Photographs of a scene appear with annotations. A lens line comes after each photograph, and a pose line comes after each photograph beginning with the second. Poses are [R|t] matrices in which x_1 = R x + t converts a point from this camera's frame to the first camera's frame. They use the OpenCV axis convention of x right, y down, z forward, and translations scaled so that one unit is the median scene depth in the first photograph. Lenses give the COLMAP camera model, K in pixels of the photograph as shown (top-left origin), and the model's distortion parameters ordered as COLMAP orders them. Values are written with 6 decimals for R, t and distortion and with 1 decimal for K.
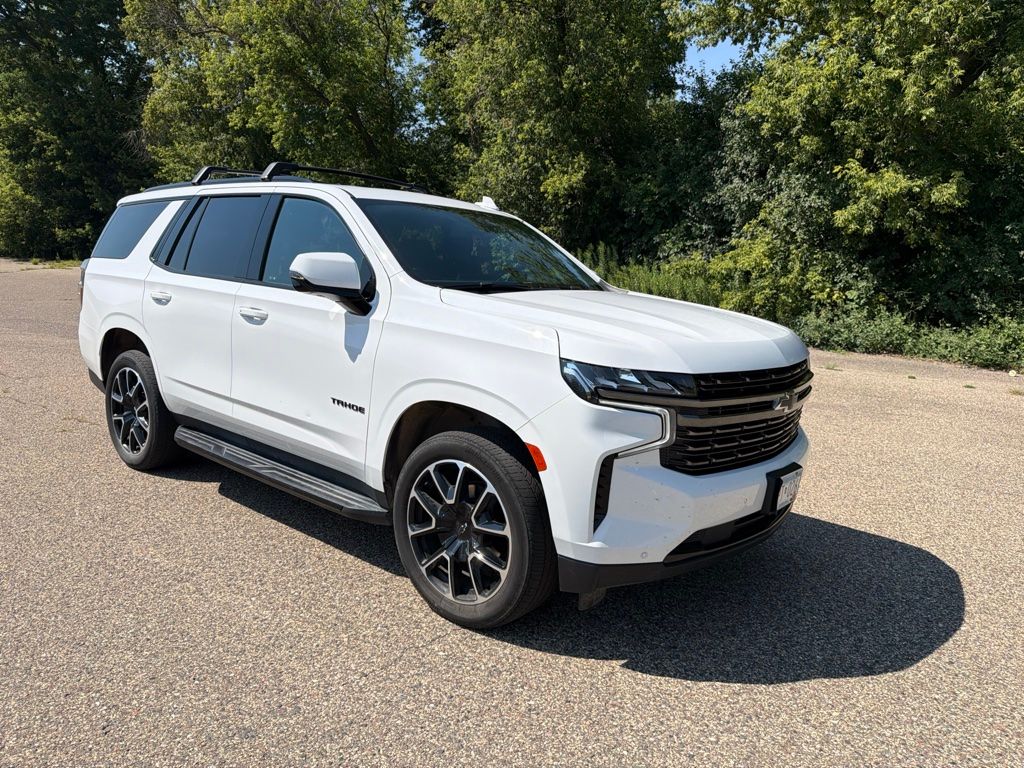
lens RADIAL K [[710.7, 0, 507.2], [0, 710.7, 388.2], [0, 0, 1]] dist [0.075325, -0.111710]
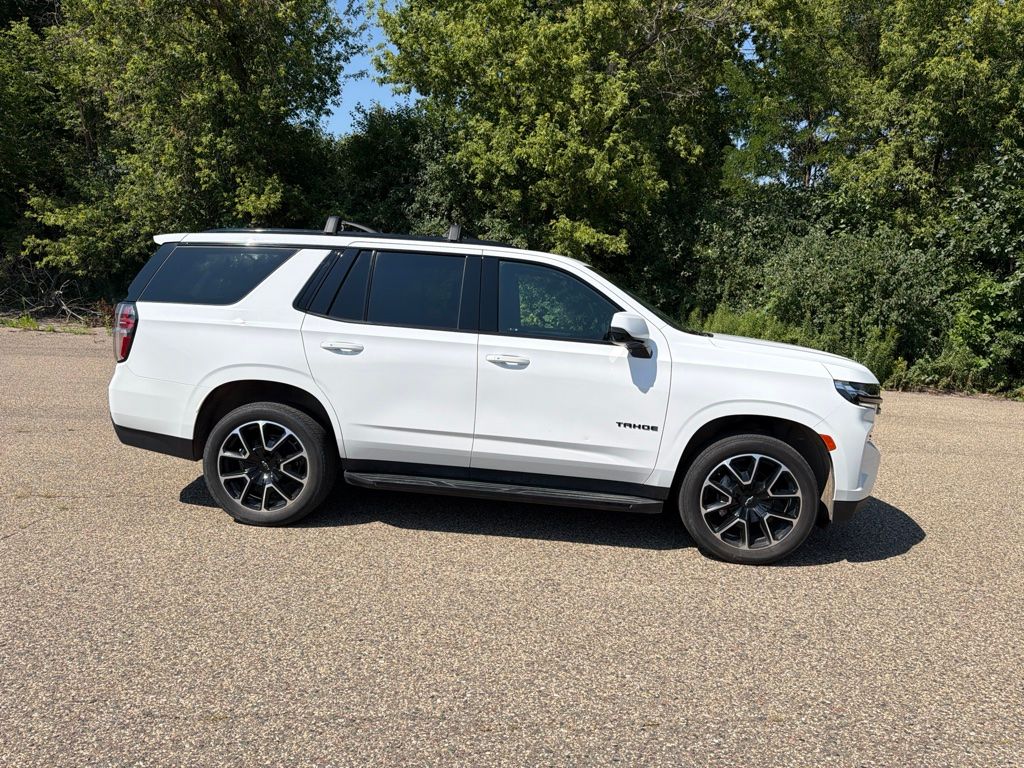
lens RADIAL K [[718.3, 0, 513.8], [0, 718.3, 380.8], [0, 0, 1]] dist [0.023816, -0.036570]
pose [[0.819709, -0.062986, 0.569306, -1.132359], [0.080320, 0.996755, -0.005370, -0.069540], [-0.567120, 0.050129, 0.822108, 0.039553]]
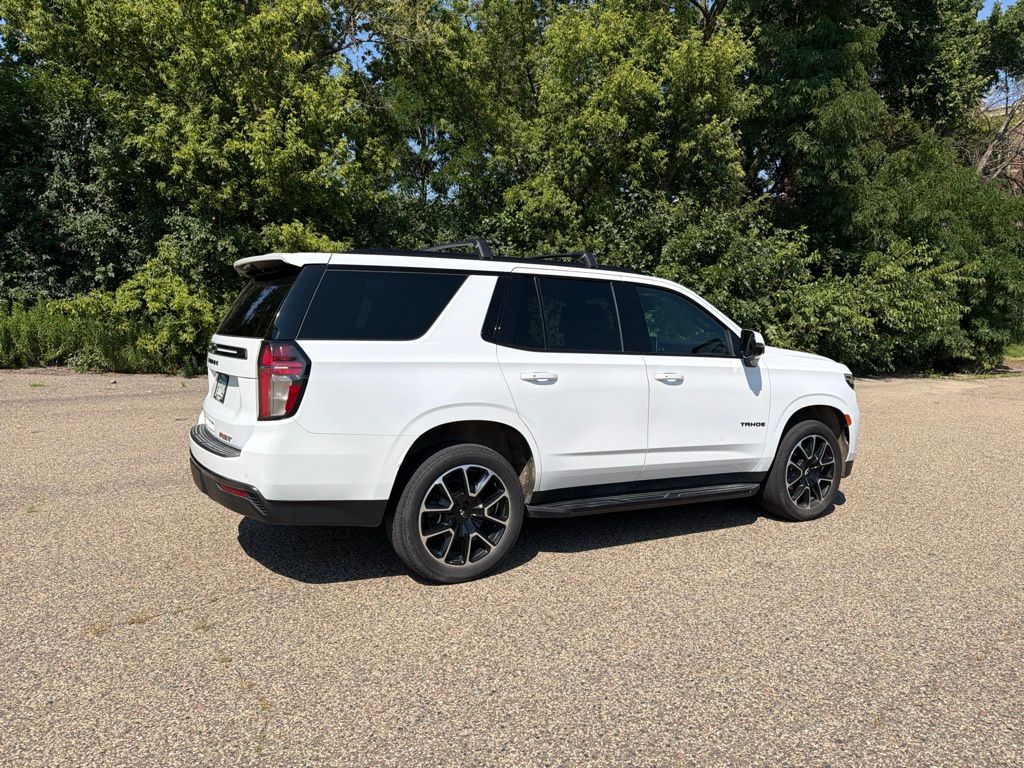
lens RADIAL K [[716.9, 0, 514.4], [0, 716.9, 384.0], [0, 0, 1]] dist [0.033156, -0.052043]
pose [[0.331003, -0.115063, 0.936588, -1.850645], [0.145959, 0.986836, 0.069652, -0.248619], [-0.932273, 0.113648, 0.343440, 0.917520]]
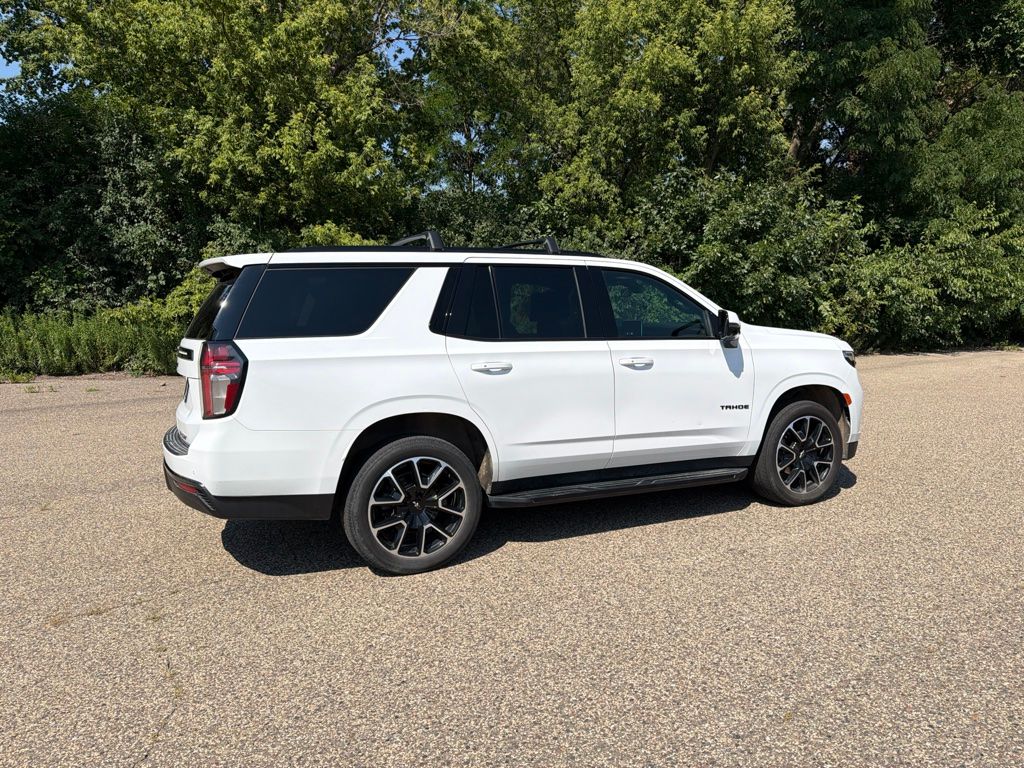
lens RADIAL K [[716.3, 0, 513.0], [0, 716.3, 381.6], [0, 0, 1]] dist [0.056081, -0.095751]
pose [[0.418733, -0.138858, 0.897430, -1.766969], [0.187854, 0.980110, 0.064000, -0.213776], [-0.888467, 0.141787, 0.436489, 0.726345]]
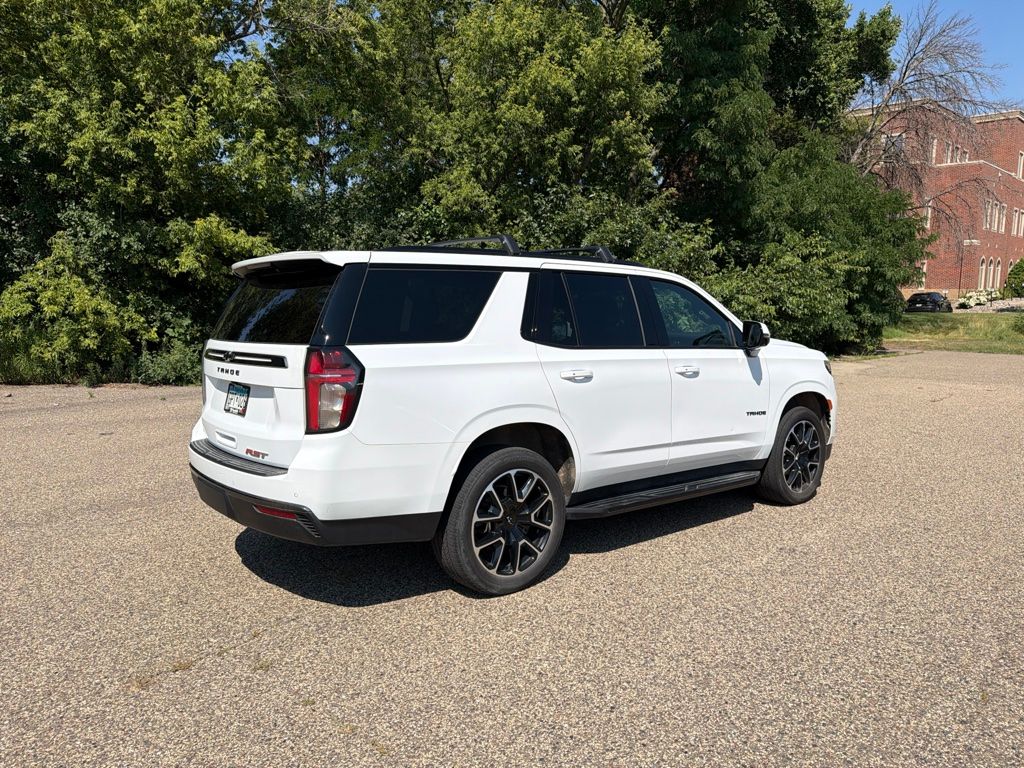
lens RADIAL K [[716.4, 0, 512.8], [0, 716.4, 373.7], [0, 0, 1]] dist [0.039438, -0.055715]
pose [[0.183452, -0.119239, 0.975770, -1.874716], [0.169832, 0.981535, 0.088014, -0.296883], [-0.968247, 0.149570, 0.200315, 1.171911]]
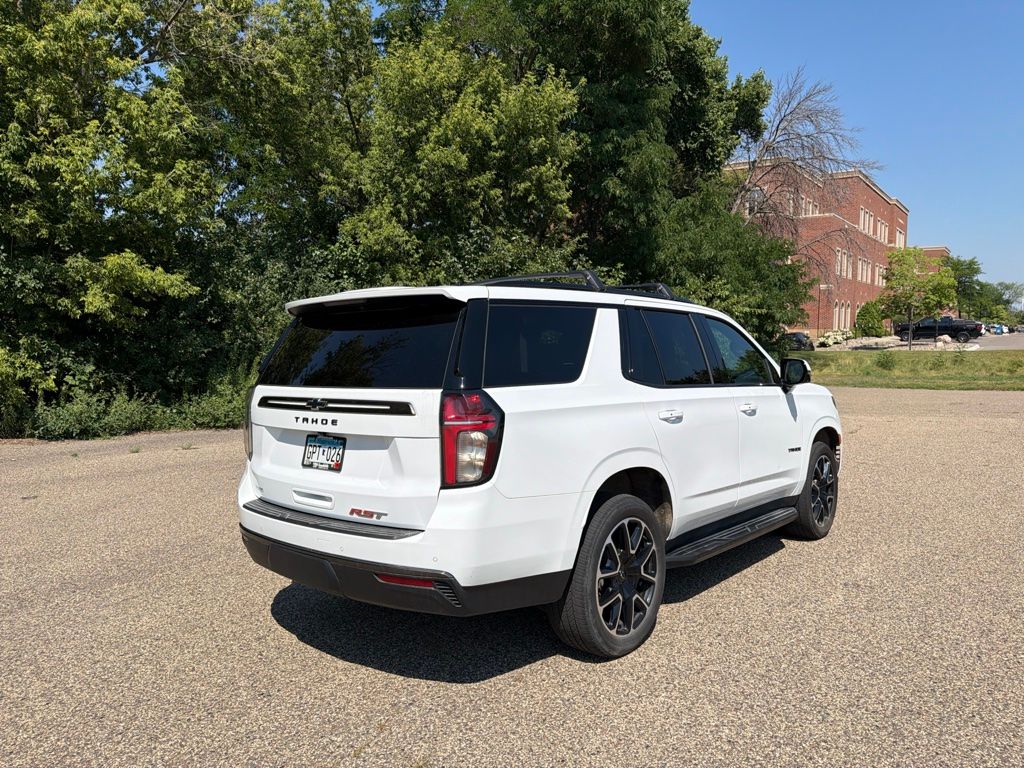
lens RADIAL K [[714.4, 0, 512.4], [0, 714.4, 381.7], [0, 0, 1]] dist [0.050325, -0.063639]
pose [[0.013746, -0.074353, 0.997137, -1.830434], [0.176788, 0.981702, 0.070765, -0.353182], [-0.984153, 0.175309, 0.026639, 1.534366]]
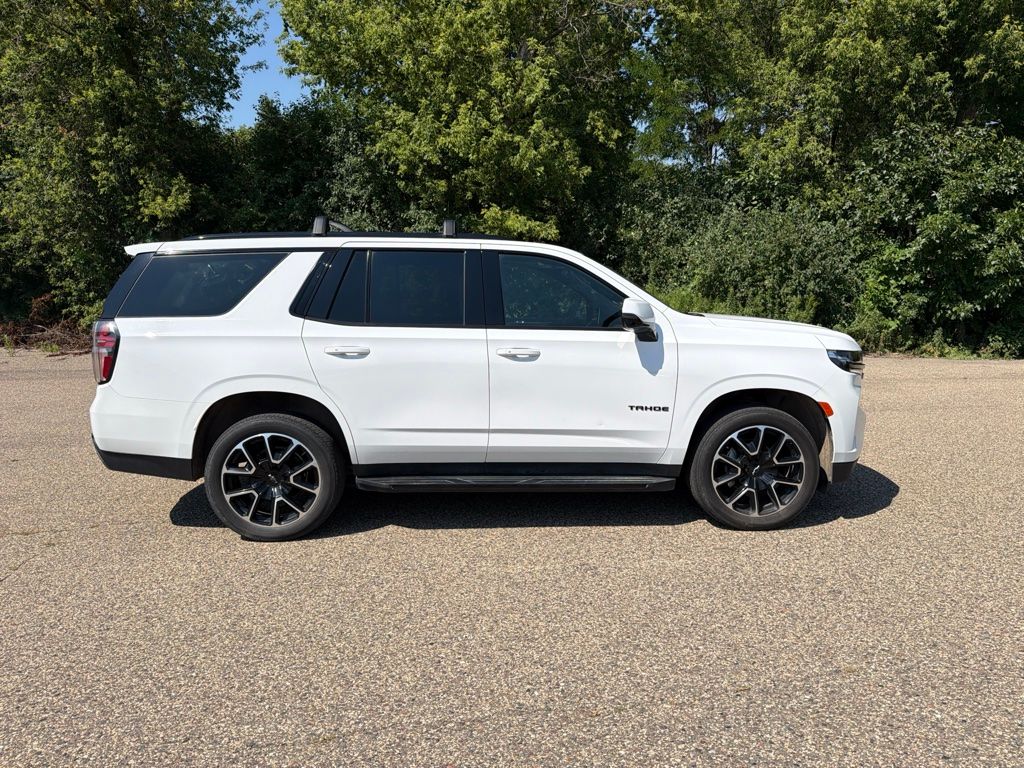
lens RADIAL K [[717.8, 0, 514.1], [0, 717.8, 384.9], [0, 0, 1]] dist [0.028950, -0.043144]
pose [[0.736047, -0.133425, 0.663650, -1.278860], [0.152321, 0.987885, 0.029674, -0.096608], [-0.659570, 0.079246, 0.747454, 0.148607]]
